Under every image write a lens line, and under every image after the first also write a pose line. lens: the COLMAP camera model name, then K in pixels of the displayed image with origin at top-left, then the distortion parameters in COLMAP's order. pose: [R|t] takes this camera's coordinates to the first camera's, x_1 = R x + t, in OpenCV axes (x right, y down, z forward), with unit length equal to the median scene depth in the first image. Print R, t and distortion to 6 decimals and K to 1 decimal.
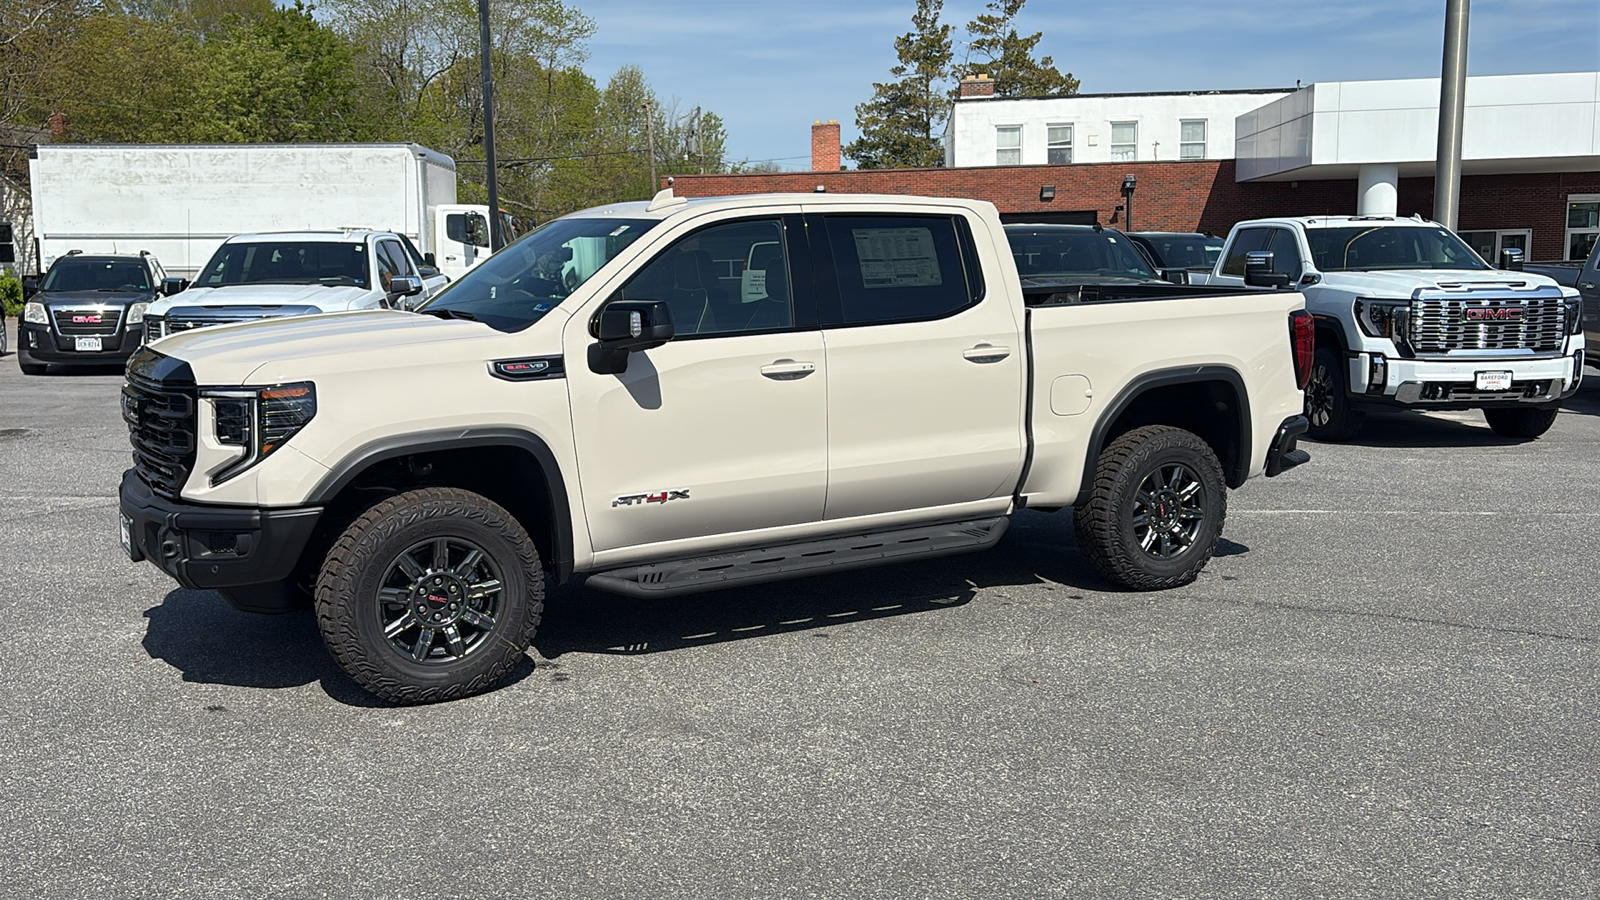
lens RADIAL K [[1466.9, 0, 750.8], [0, 1466.9, 484.6], [0, 0, 1]] dist [0.086051, -0.183540]
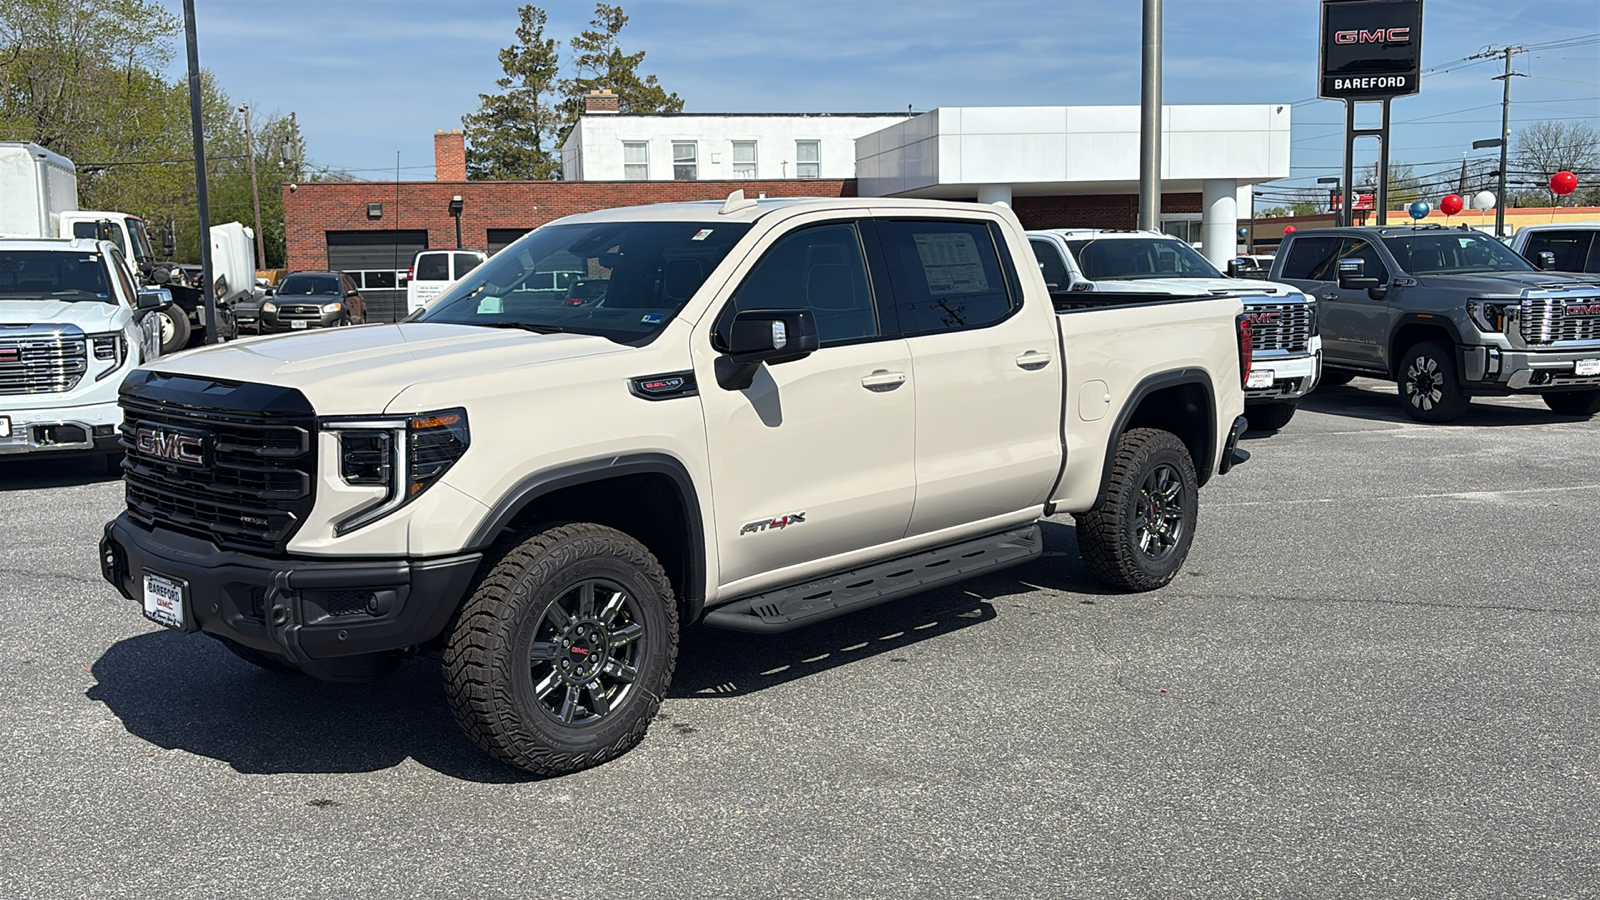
lens RADIAL K [[1470.5, 0, 756.5], [0, 1470.5, 449.5], [0, 0, 1]] dist [0.118597, -0.281463]
pose [[0.959013, -0.036237, 0.281035, -0.290428], [0.045522, 0.998610, -0.026580, -0.011349], [-0.279681, 0.038284, 0.959329, 0.100984]]
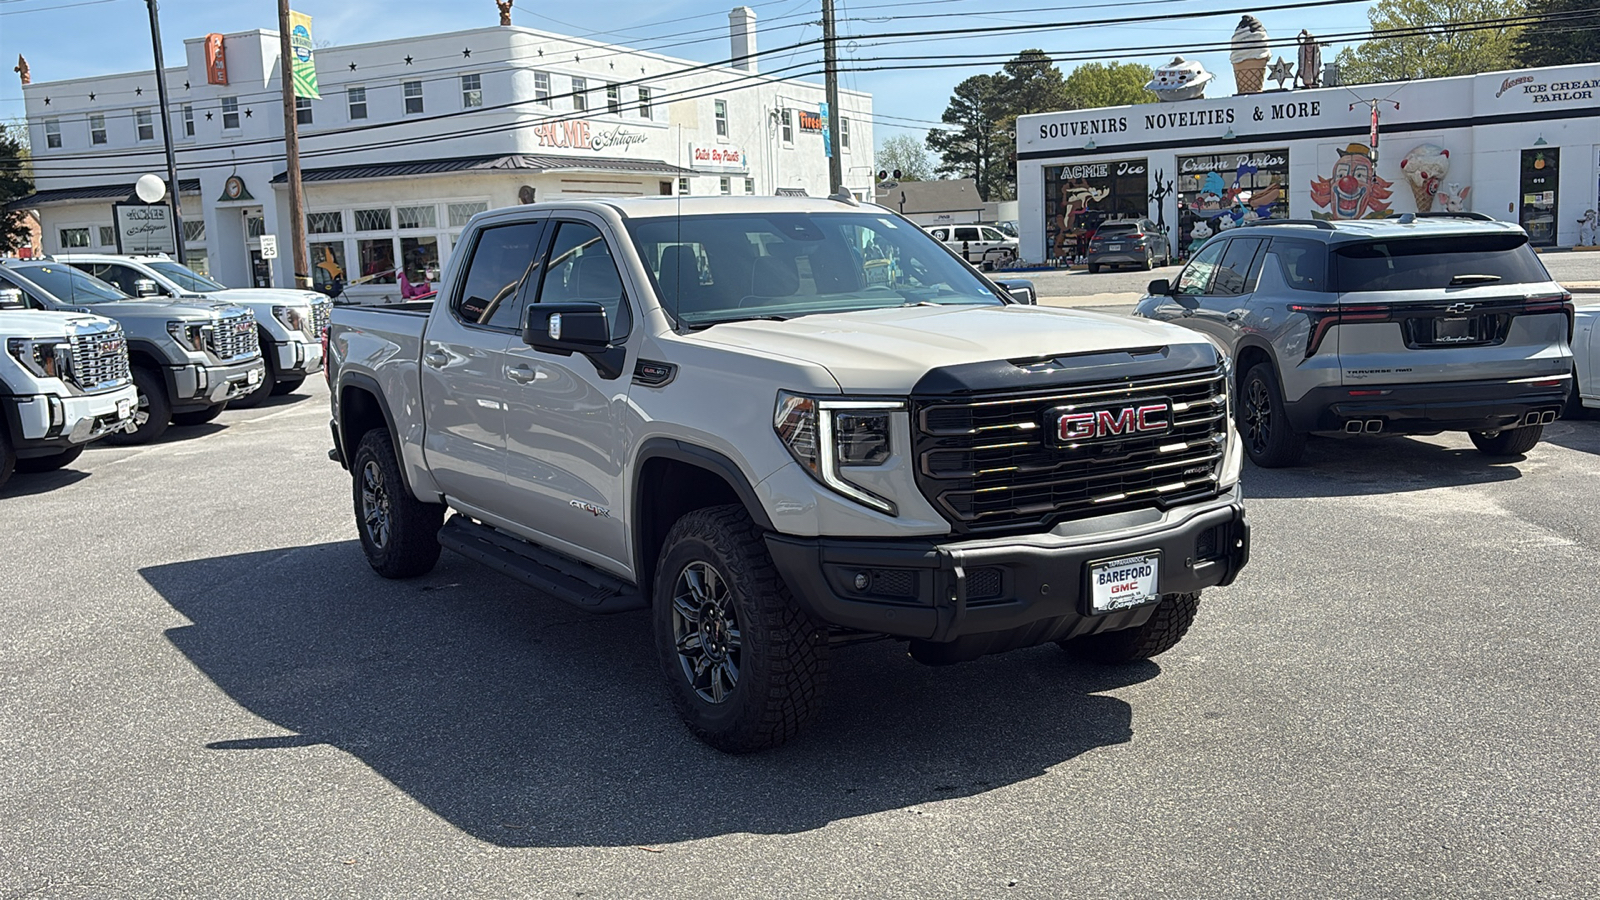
lens RADIAL K [[1488.2, 0, 800.0], [0, 1488.2, 450.0], [0, 0, 1]] dist [0.086839, -0.141333]
pose [[-0.062113, -0.117234, 0.991160, -1.033725], [0.196195, 0.972267, 0.127294, -0.148693], [-0.978596, 0.202367, -0.037389, 1.027063]]
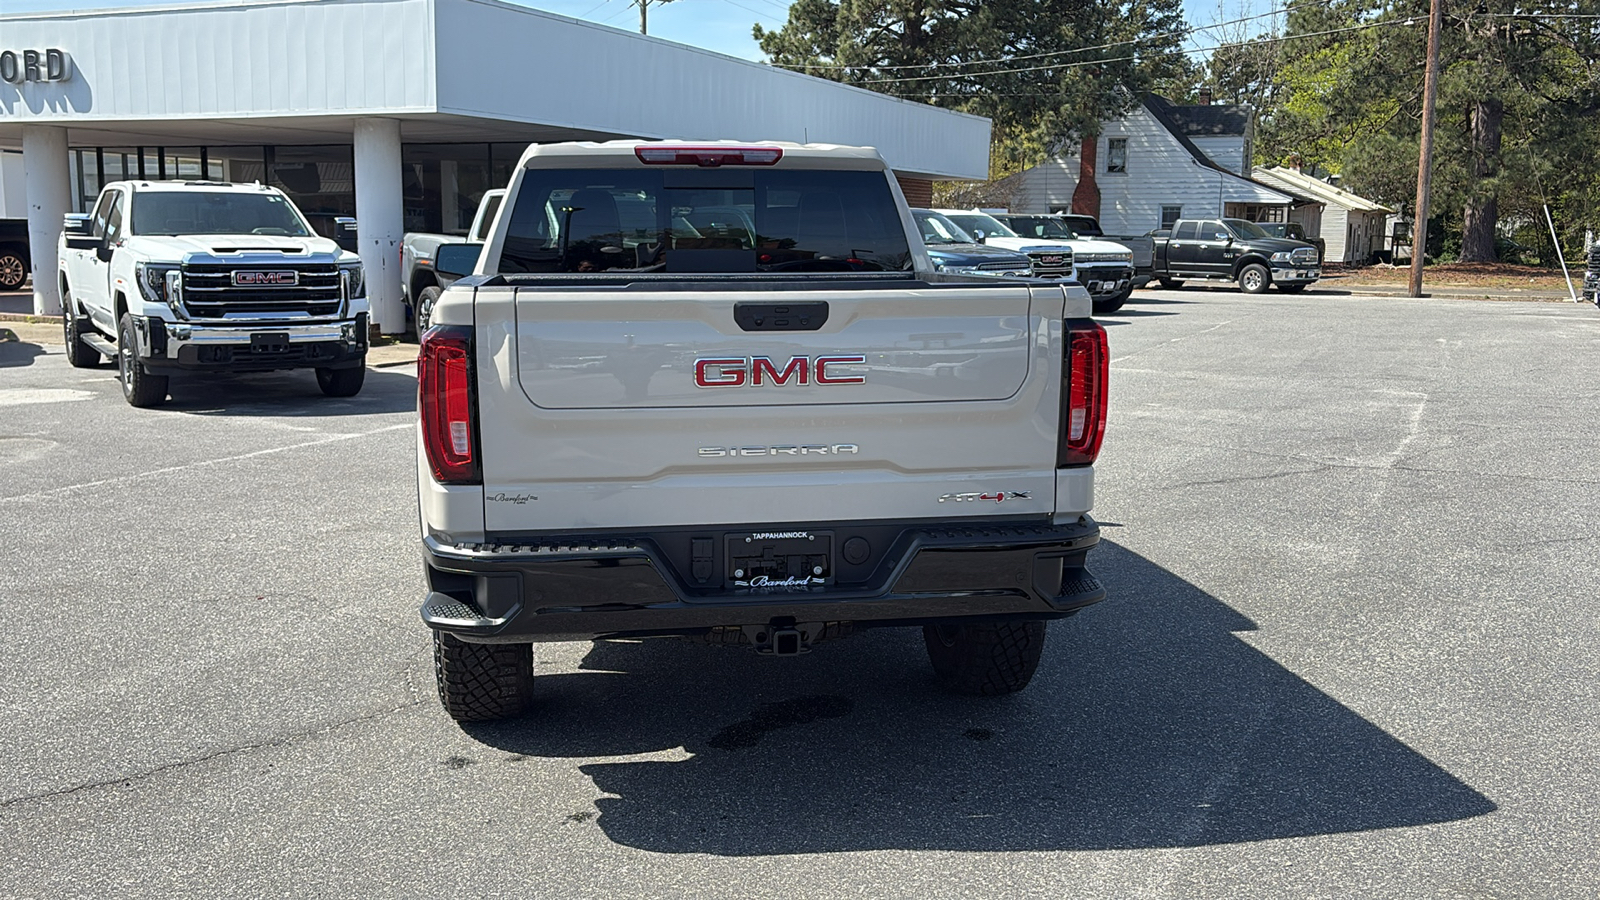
lens RADIAL K [[1470.0, 0, 789.6], [0, 1470.0, 469.7], [0, 0, 1]] dist [0.034857, -0.017810]
pose [[-0.348800, 0.161400, -0.923195, 0.901772], [-0.147417, 0.963348, 0.224117, -0.224918], [0.925531, 0.214266, -0.312223, 1.440125]]
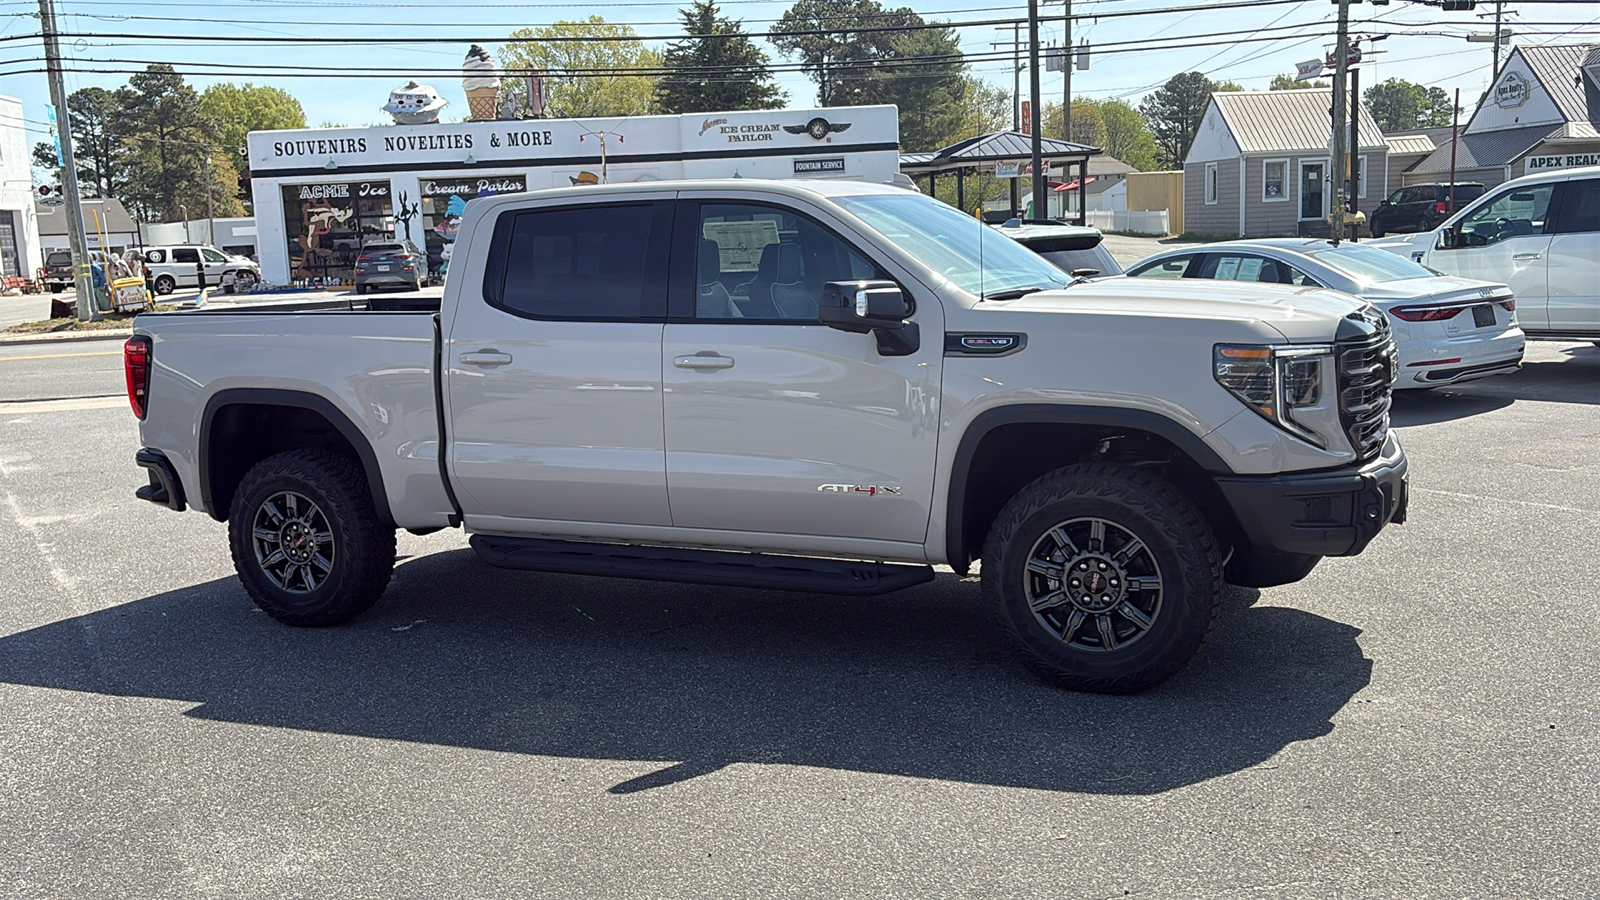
lens RADIAL K [[1475.6, 0, 785.1], [0, 1475.6, 467.6], [0, 0, 1]] dist [0.051265, -0.064405]
pose [[-0.587164, -0.083995, 0.805098, -0.830070], [0.178846, 0.956560, 0.230231, -0.240200], [-0.789464, 0.279172, -0.546635, 1.593060]]
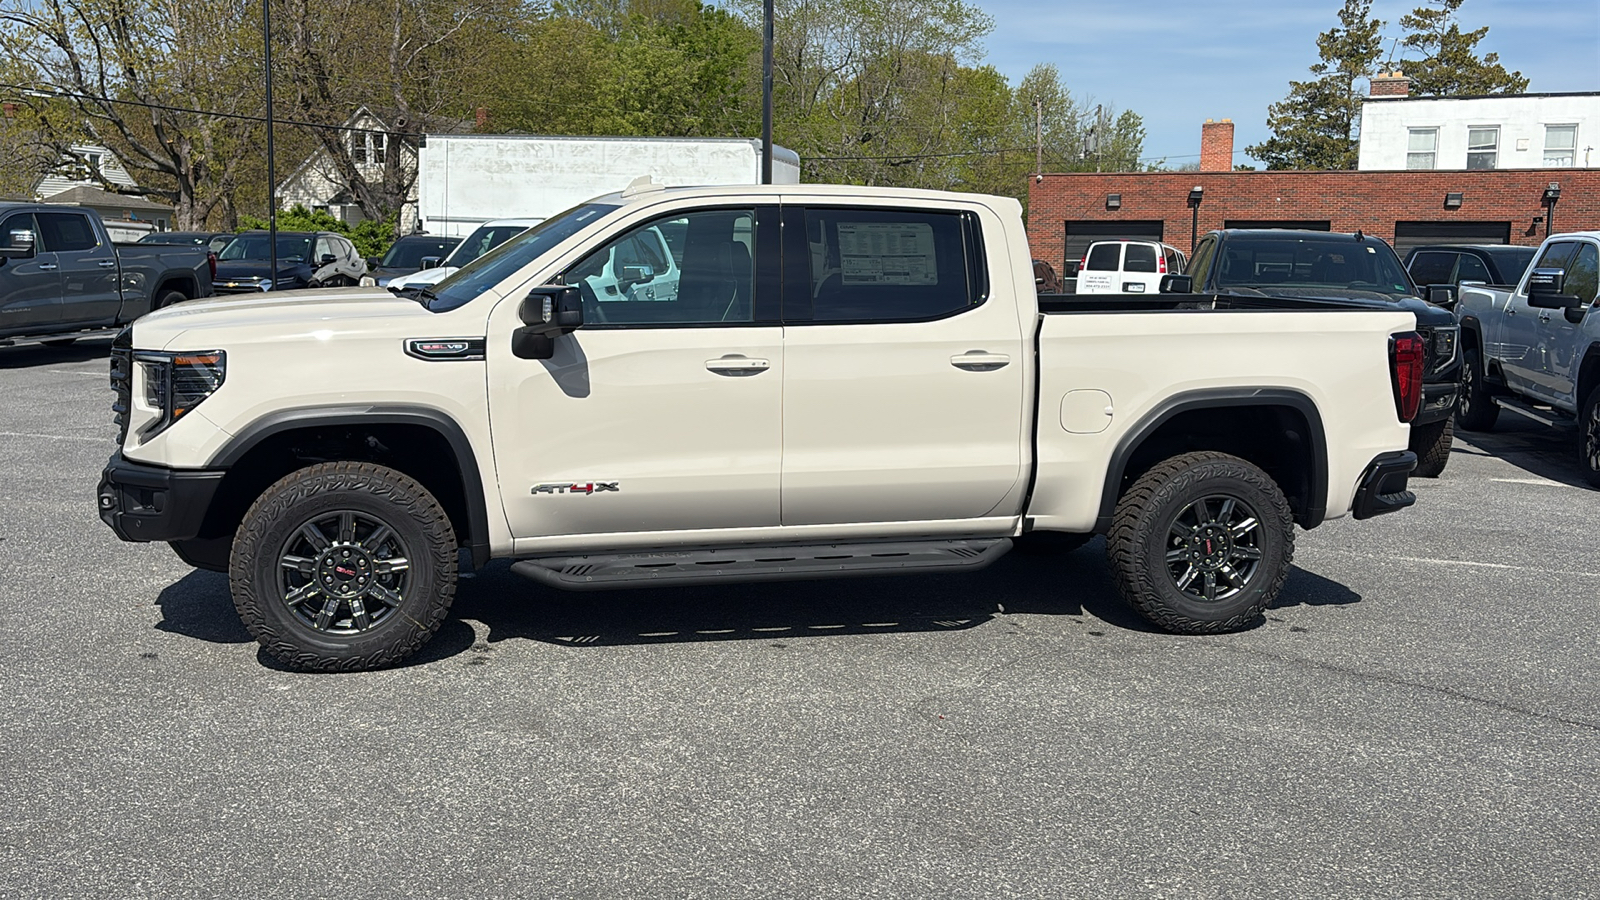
lens RADIAL K [[1470.0, 0, 789.6], [0, 1470.0, 469.7], [0, 0, 1]] dist [0.034857, -0.017810]
pose [[0.966589, 0.070139, -0.246550, 0.270127], [-0.072236, 0.997387, 0.000539, -0.012098], [0.245944, 0.017289, 0.969130, 0.071969]]
